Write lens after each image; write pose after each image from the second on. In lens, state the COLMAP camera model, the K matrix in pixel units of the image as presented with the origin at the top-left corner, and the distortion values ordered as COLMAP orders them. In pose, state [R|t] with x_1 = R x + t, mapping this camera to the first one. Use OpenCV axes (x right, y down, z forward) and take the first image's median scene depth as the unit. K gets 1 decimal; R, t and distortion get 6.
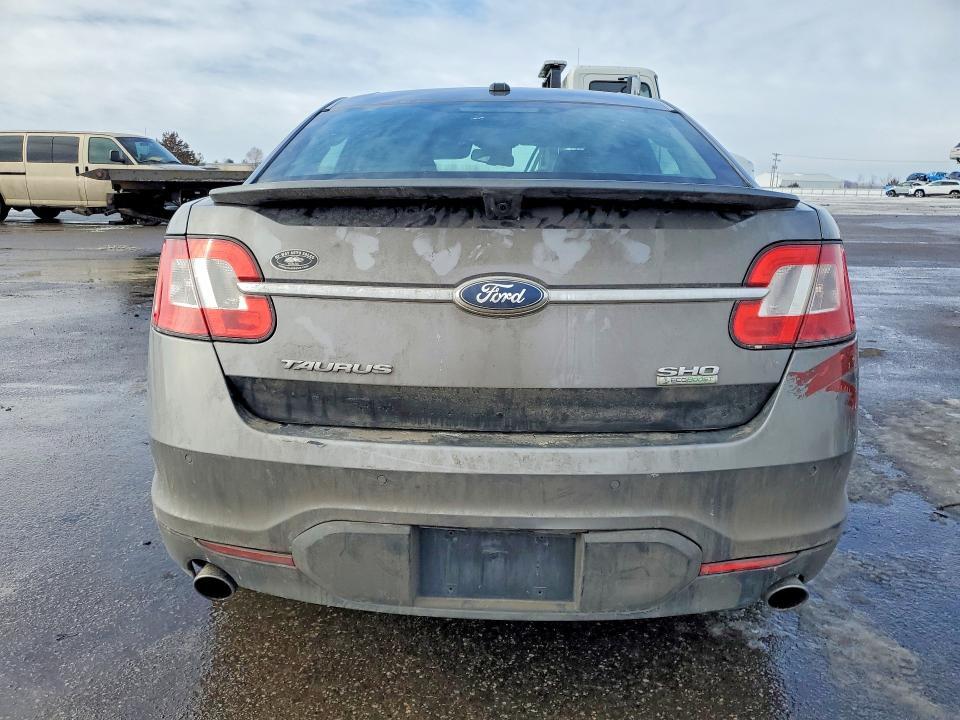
lens RADIAL K [[742.6, 0, 480.0], [0, 742.6, 360.0], [0, 0, 1]] dist [0.008874, 0.004703]
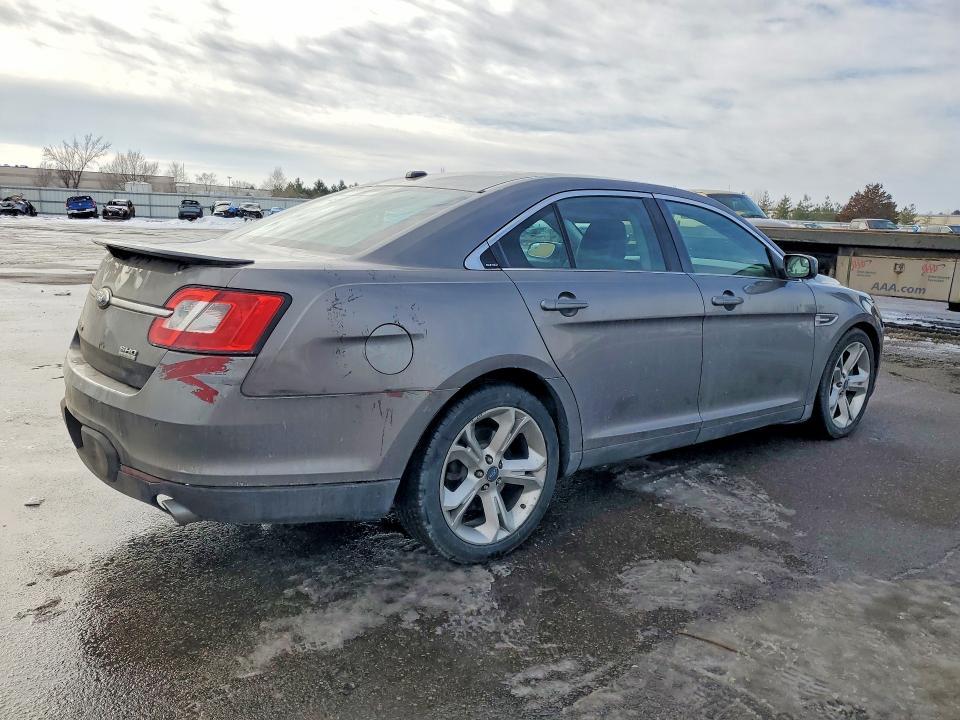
lens RADIAL K [[742.6, 0, 480.0], [0, 742.6, 360.0], [0, 0, 1]] dist [0.008874, 0.004703]
pose [[0.633121, 0.146504, -0.760062, 2.038000], [-0.195772, 0.980308, 0.025881, -0.164019], [0.748887, 0.132413, 0.649335, 0.454268]]
